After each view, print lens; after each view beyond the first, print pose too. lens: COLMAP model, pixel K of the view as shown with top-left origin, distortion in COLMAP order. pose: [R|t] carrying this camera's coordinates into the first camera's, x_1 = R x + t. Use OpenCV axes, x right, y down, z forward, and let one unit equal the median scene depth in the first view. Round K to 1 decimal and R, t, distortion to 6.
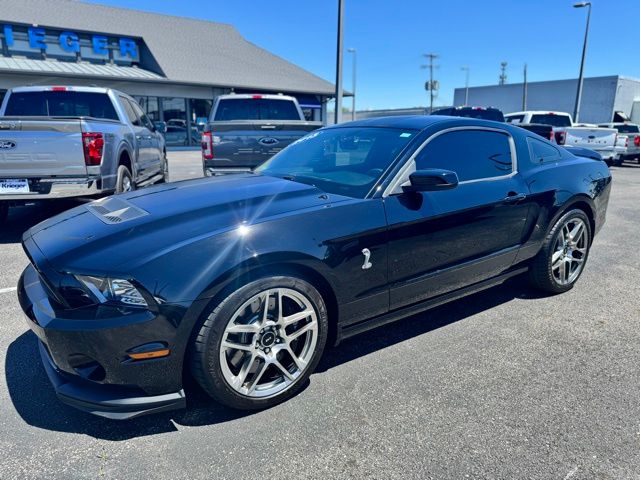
lens RADIAL K [[450.2, 0, 322.8], [0, 450.2, 242.0], [0, 0, 1]] dist [0.040640, -0.047184]
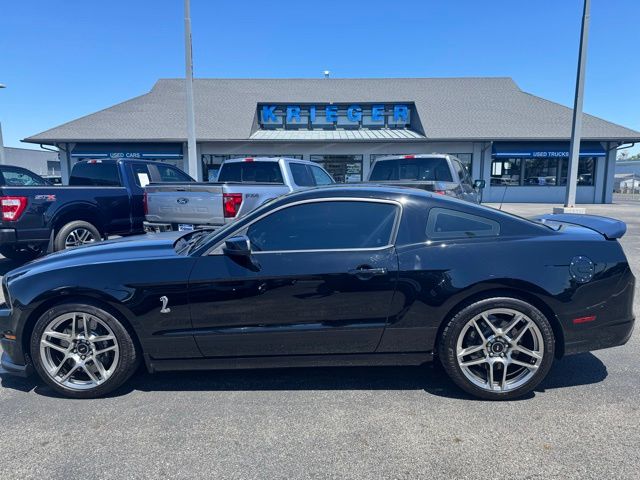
lens RADIAL K [[450.2, 0, 318.5], [0, 450.2, 252.2], [0, 0, 1]] dist [0.040640, -0.047184]
pose [[0.791465, 0.083710, -0.605455, 0.488700], [-0.136076, 0.989849, -0.041026, -0.046558], [0.595874, 0.114858, 0.794822, 0.107579]]
